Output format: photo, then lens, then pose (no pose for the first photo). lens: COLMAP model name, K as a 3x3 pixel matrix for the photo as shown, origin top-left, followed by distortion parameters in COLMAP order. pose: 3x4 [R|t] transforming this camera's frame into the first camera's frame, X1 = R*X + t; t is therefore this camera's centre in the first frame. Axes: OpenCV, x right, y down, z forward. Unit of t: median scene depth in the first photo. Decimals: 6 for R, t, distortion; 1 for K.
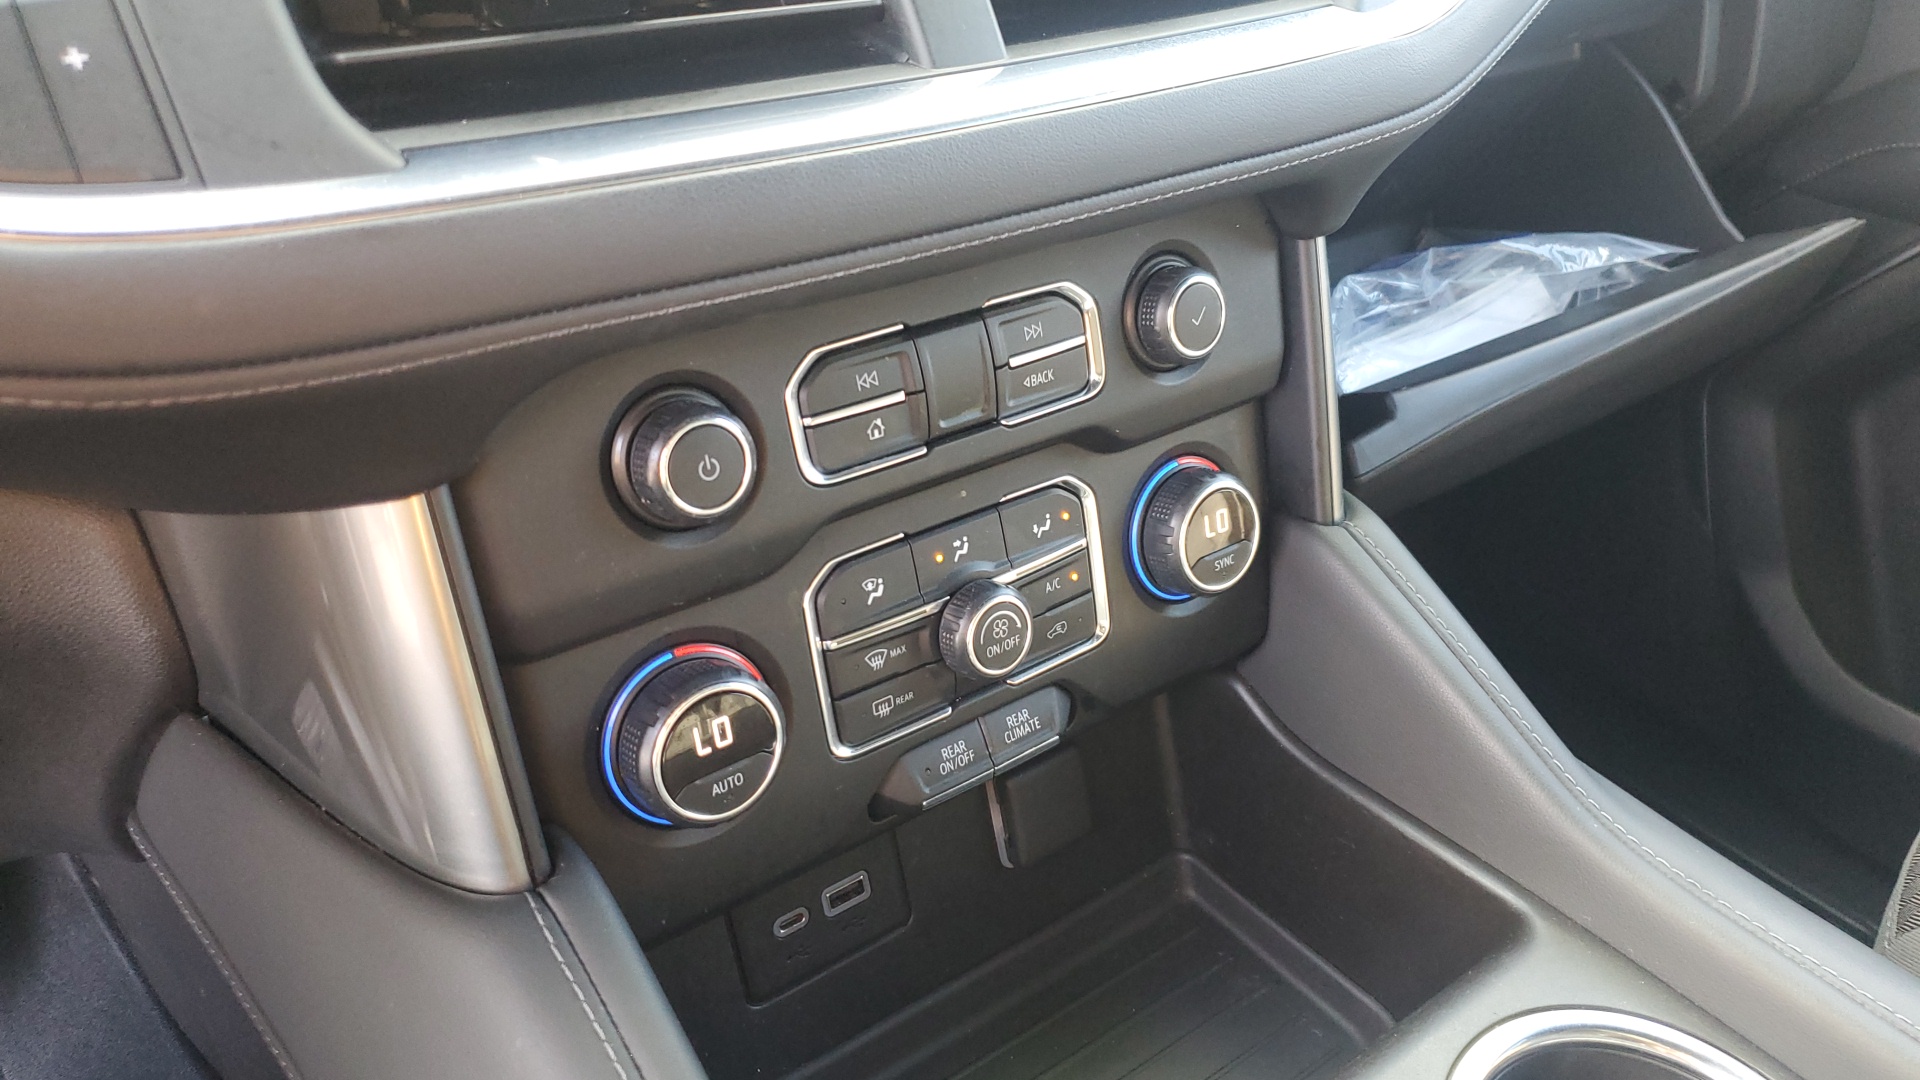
lens RADIAL K [[1492.8, 0, 967.2], [0, 1492.8, 517.7], [0, 0, 1]] dist [0.226371, -0.422659]
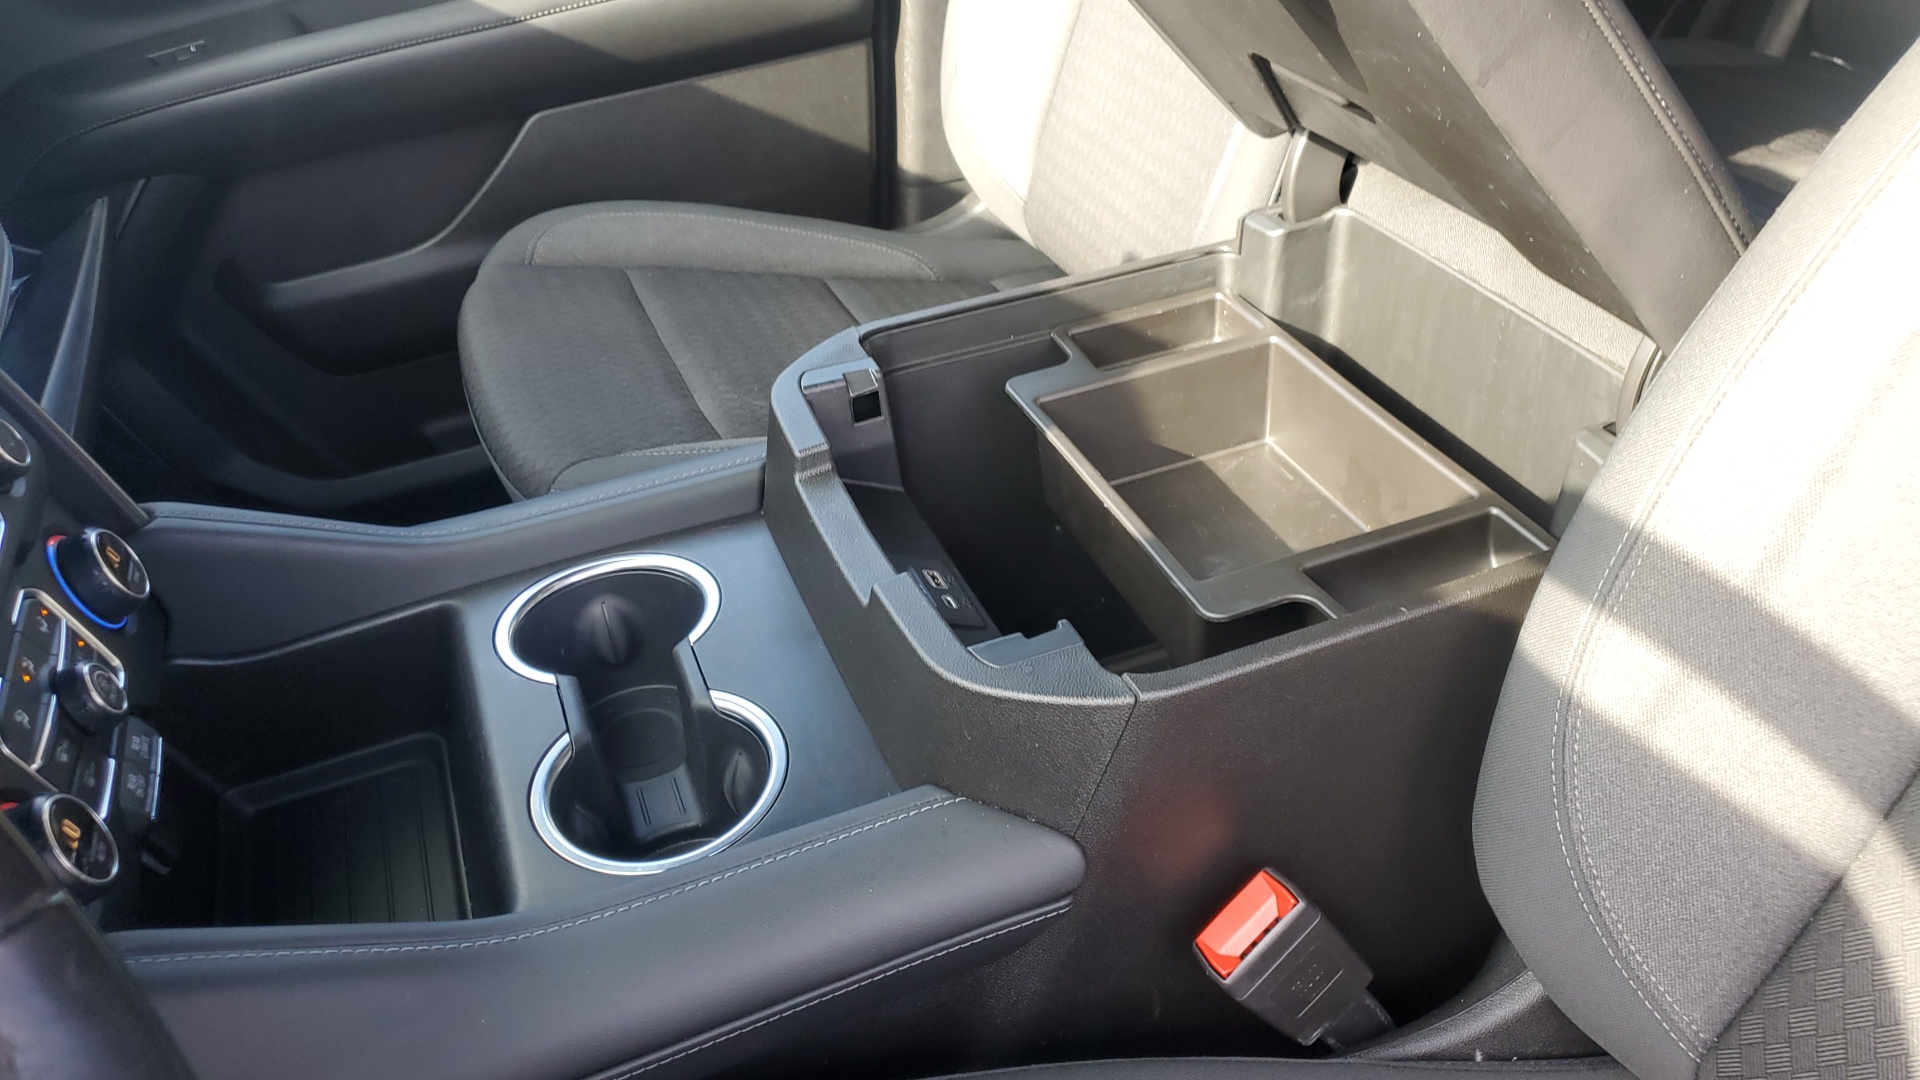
lens RADIAL K [[1546.0, 0, 957.8], [0, 1546.0, 489.3], [0, 0, 1]] dist [0.078967, 0.002511]
pose [[0.311904, -0.594883, 0.740831, -0.646080], [0.585933, 0.734236, 0.342899, -0.087897], [-0.747930, 0.327126, 0.577573, -0.449677]]
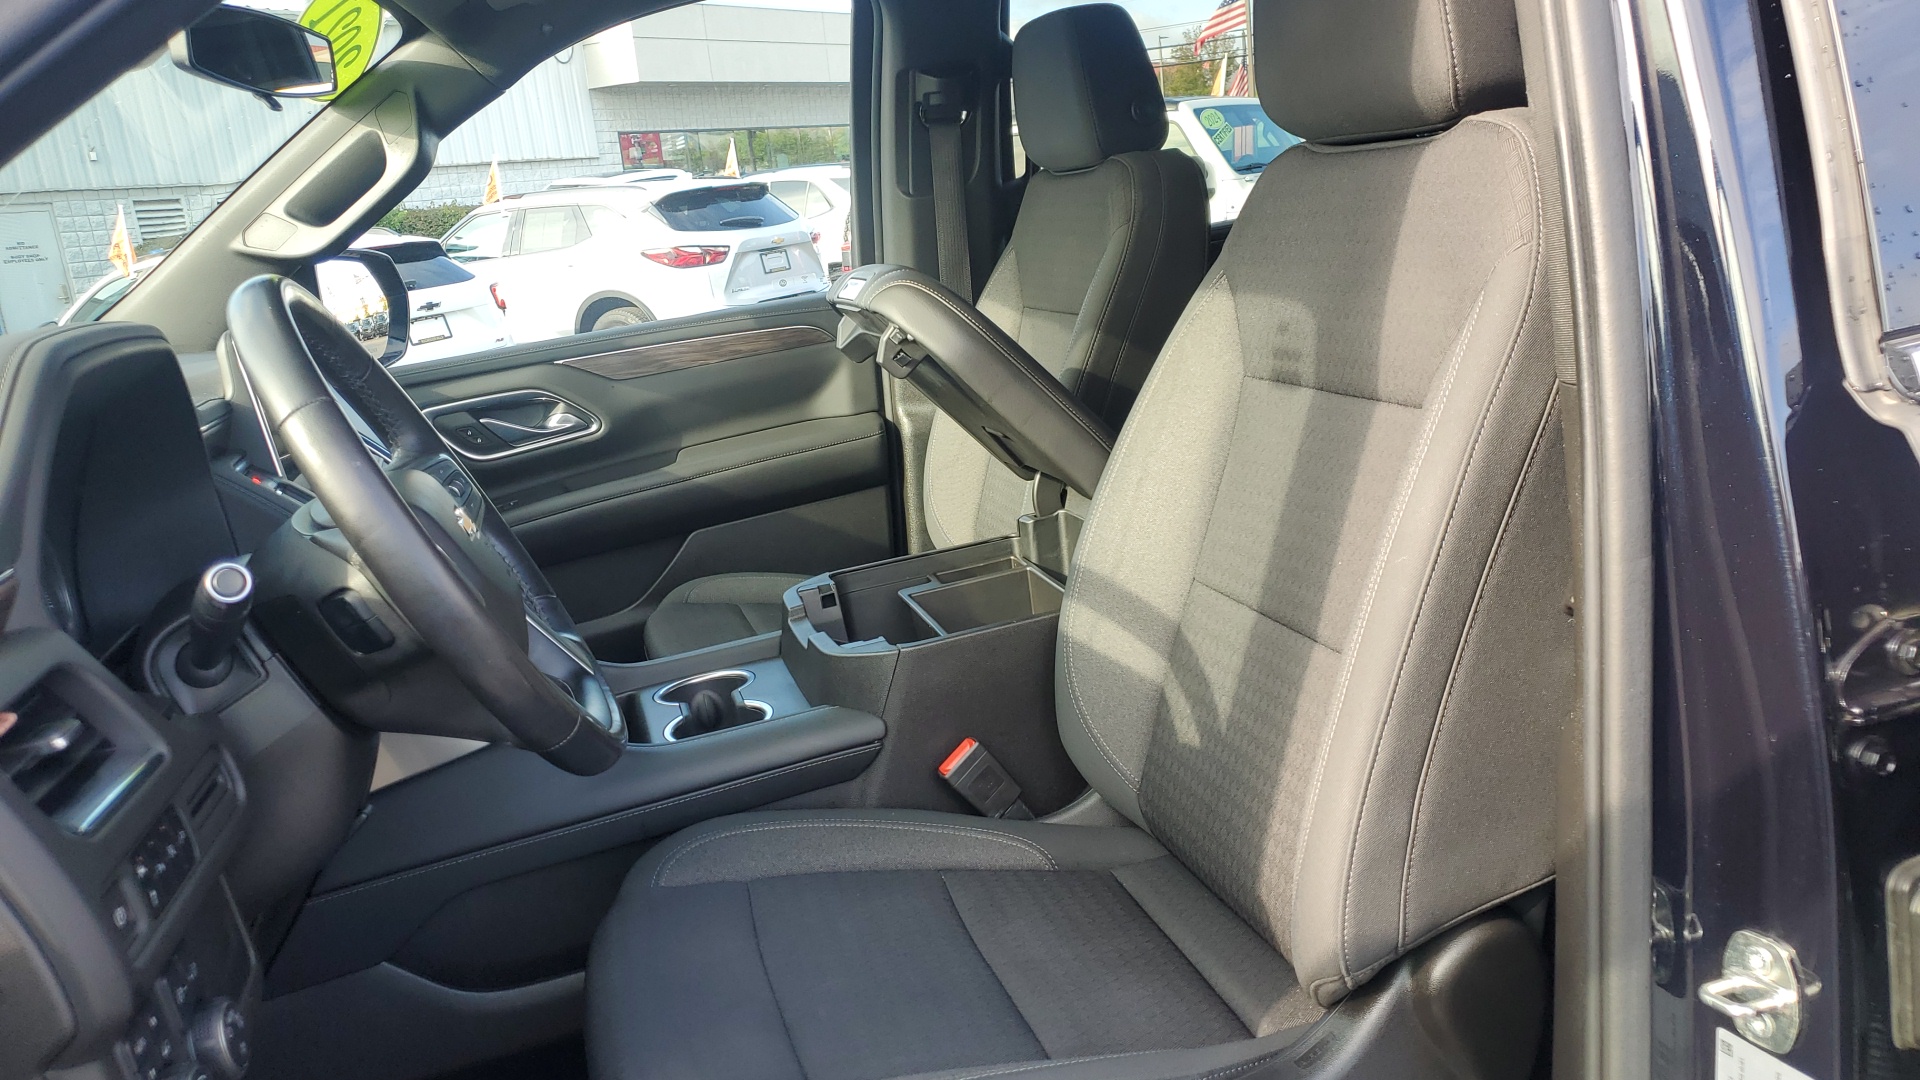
lens RADIAL K [[1459.1, 0, 988.3], [0, 1459.1, 552.2], [0, 0, 1]] dist [0.011666, 0.006596]
pose [[0.361398, -0.357310, 0.861232, -2.163400], [0.633340, 0.771952, 0.054501, 0.343957], [-0.684304, 0.525756, 0.505281, -1.485763]]
